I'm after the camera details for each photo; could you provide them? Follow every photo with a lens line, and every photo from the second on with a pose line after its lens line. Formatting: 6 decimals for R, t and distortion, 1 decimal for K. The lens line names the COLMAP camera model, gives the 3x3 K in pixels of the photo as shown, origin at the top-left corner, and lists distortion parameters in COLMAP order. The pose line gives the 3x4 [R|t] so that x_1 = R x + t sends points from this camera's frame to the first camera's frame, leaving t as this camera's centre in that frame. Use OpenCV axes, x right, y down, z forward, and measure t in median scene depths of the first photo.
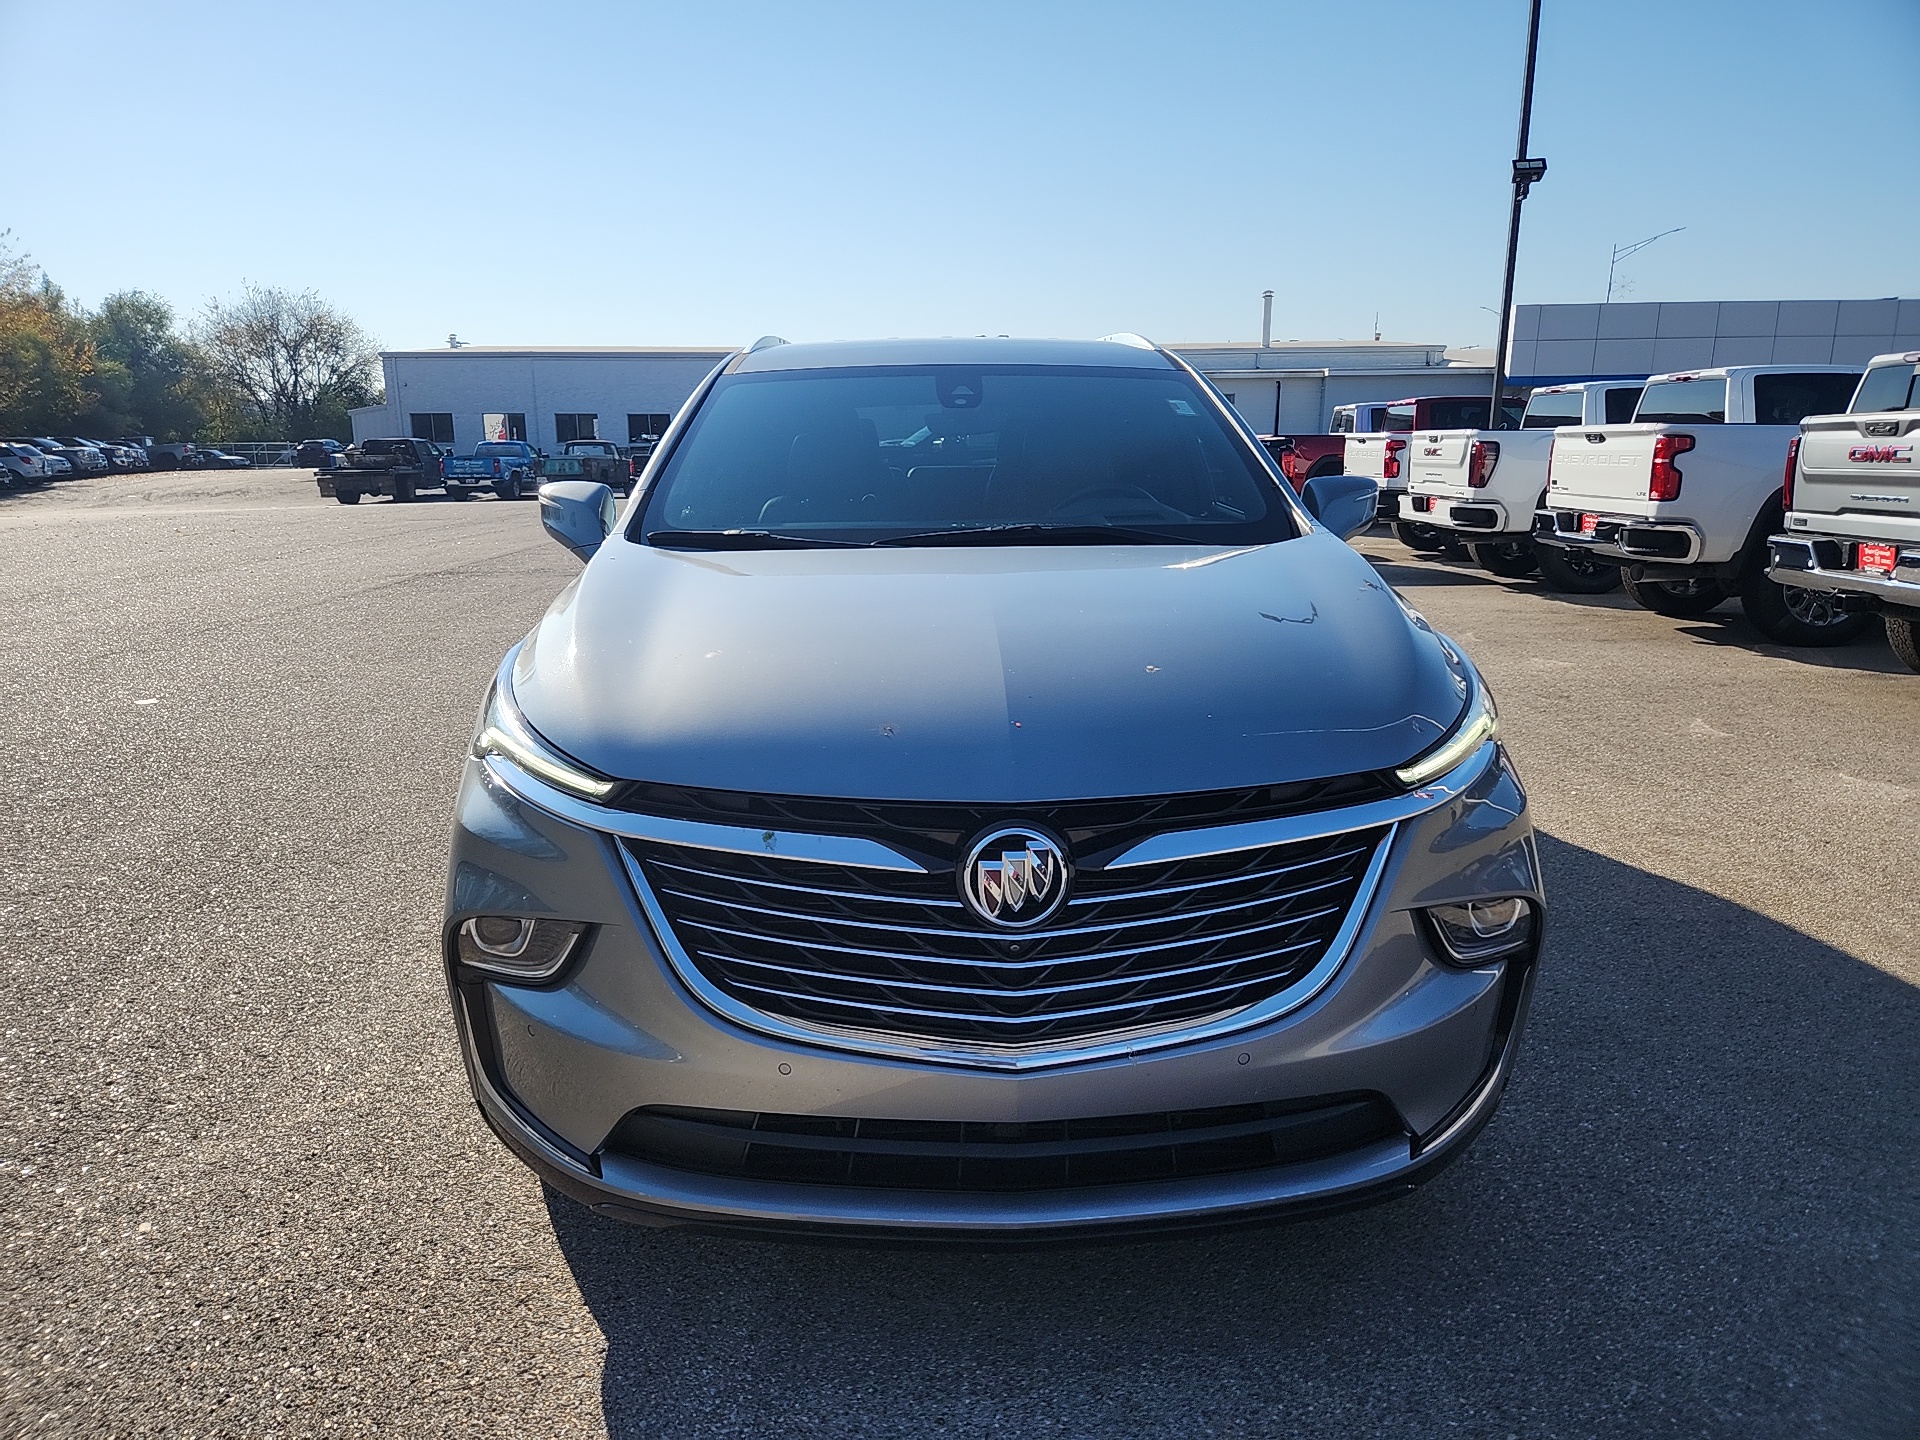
lens RADIAL K [[1292.2, 0, 927.9], [0, 1292.2, 733.7], [0, 0, 1]] dist [0.068533, -0.057170]
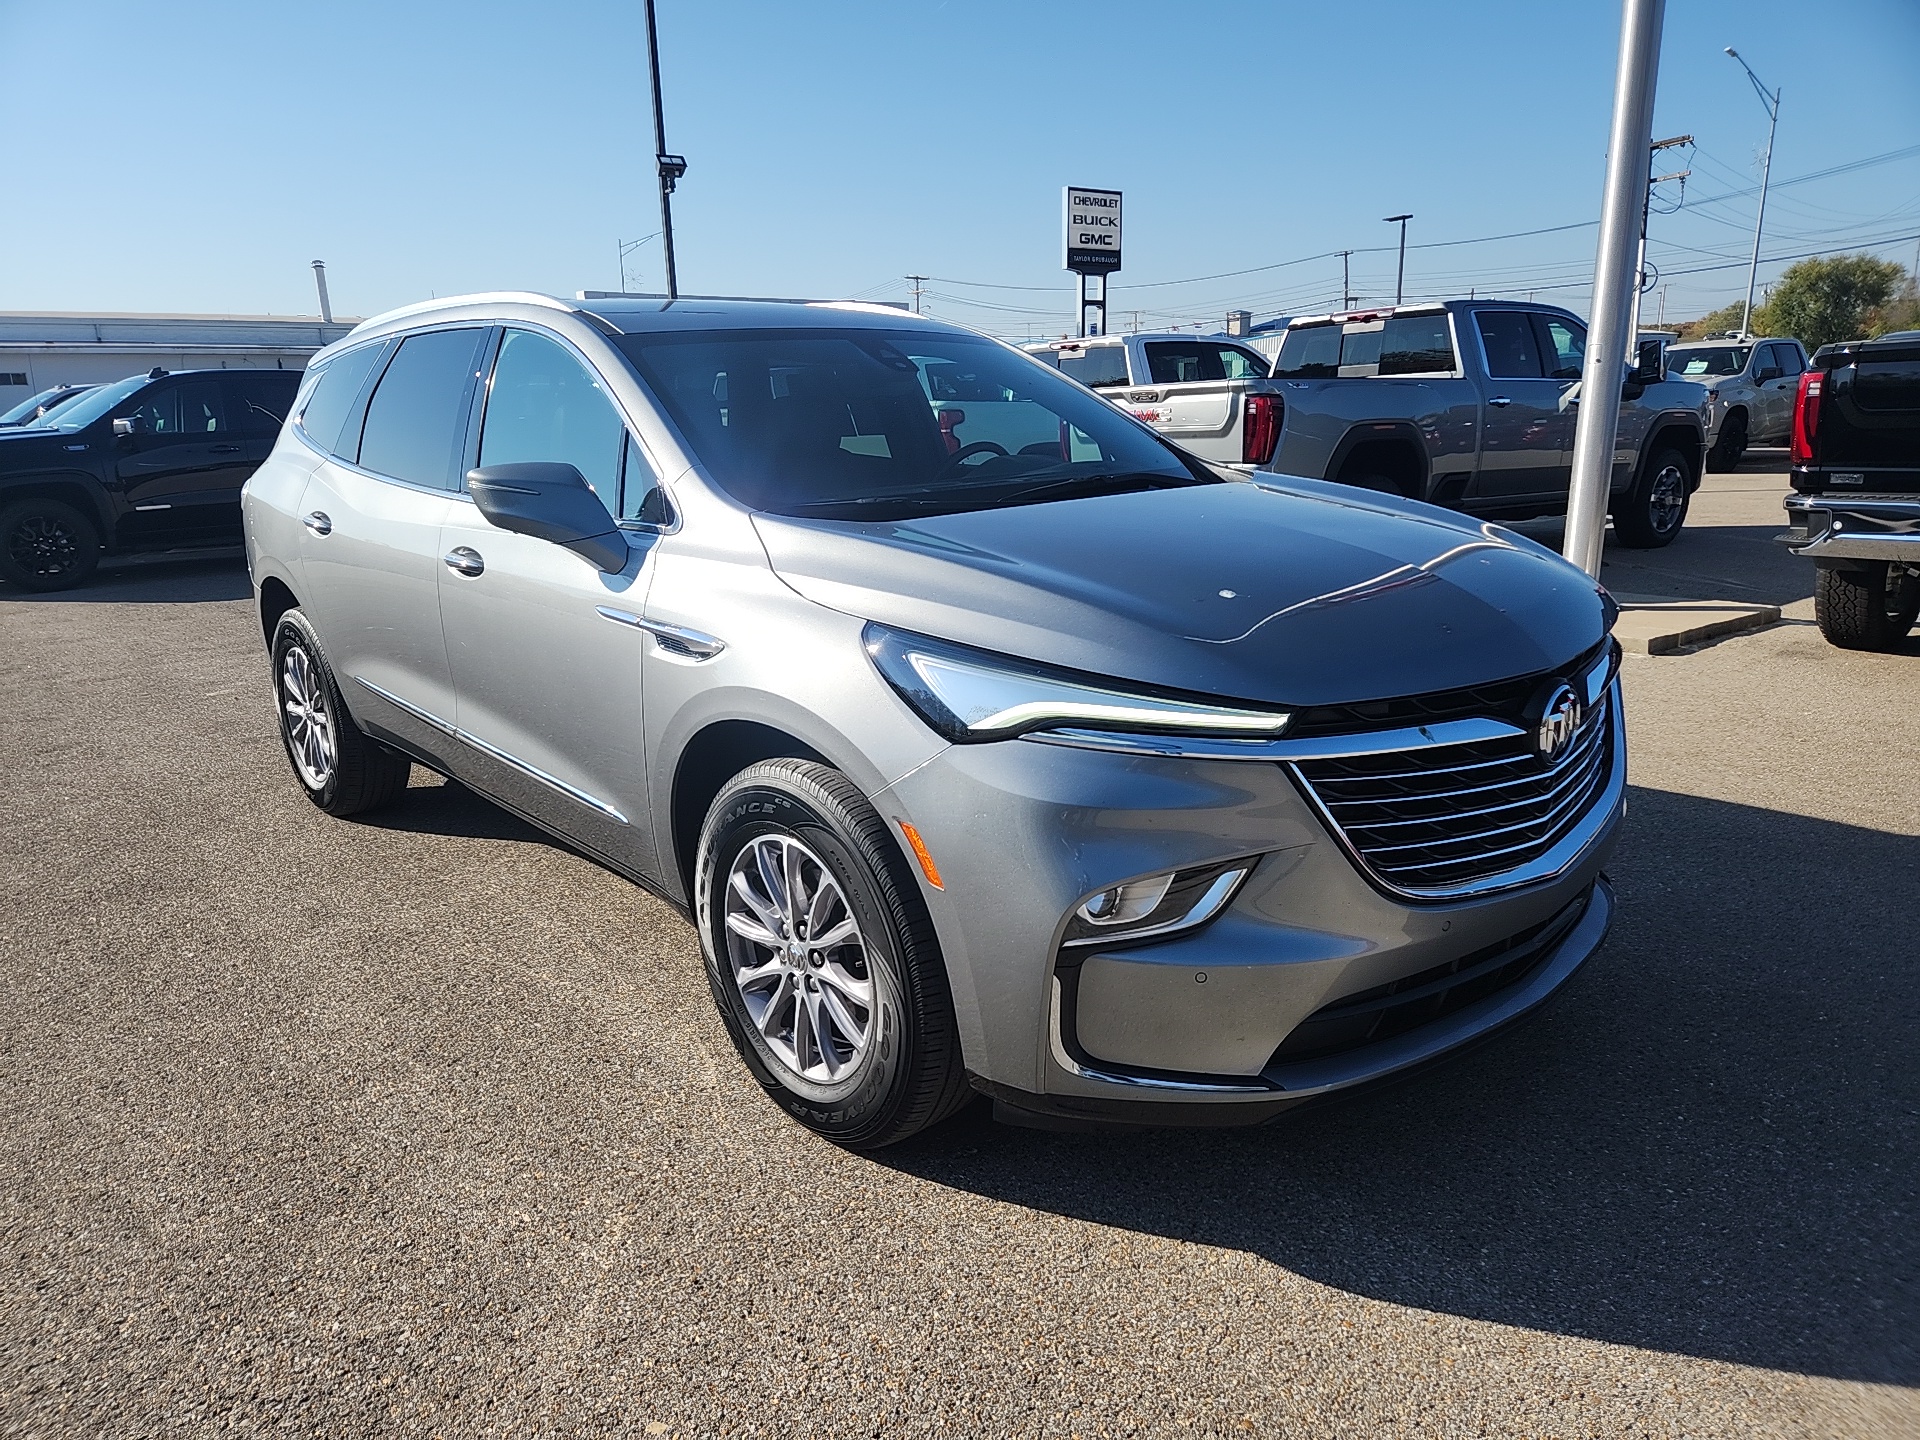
lens RADIAL K [[1292.2, 0, 930.0], [0, 1292.2, 751.1], [0, 0, 1]] dist [0.068533, -0.057170]
pose [[0.758577, -0.181445, 0.625810, -1.093677], [0.165888, 0.982577, 0.083803, -0.066940], [-0.630113, 0.040244, 0.775460, 0.352000]]
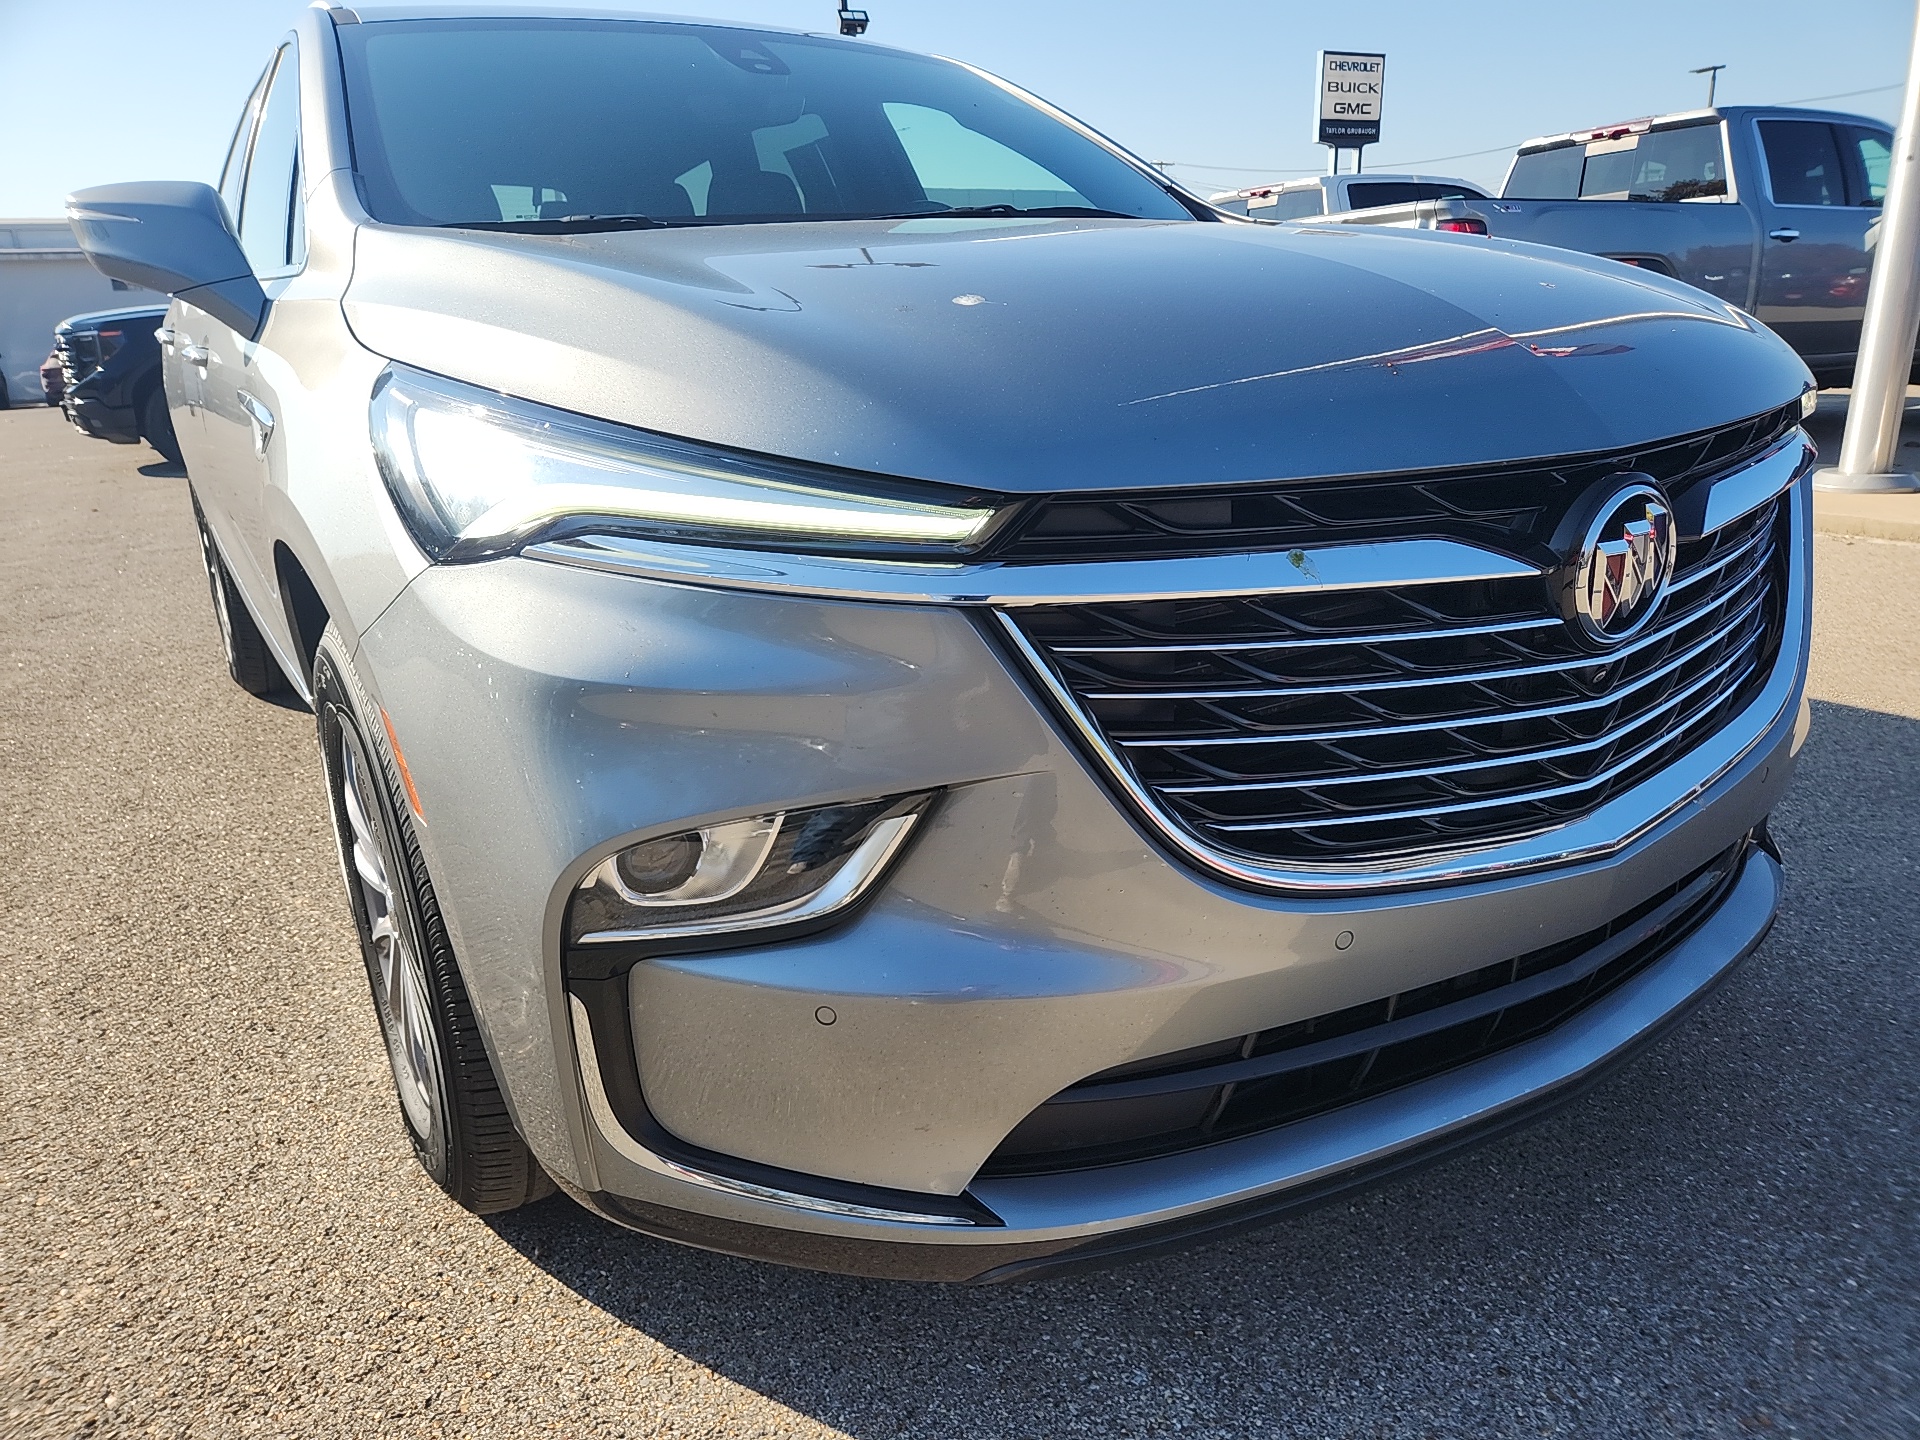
lens RADIAL K [[1292.2, 0, 958.9], [0, 1292.2, 737.7], [0, 0, 1]] dist [0.068533, -0.057170]
pose [[0.853771, -0.184180, 0.486983, -0.508260], [0.145938, 0.982501, 0.115731, 0.063832], [-0.499776, -0.027739, 0.865710, 0.529107]]
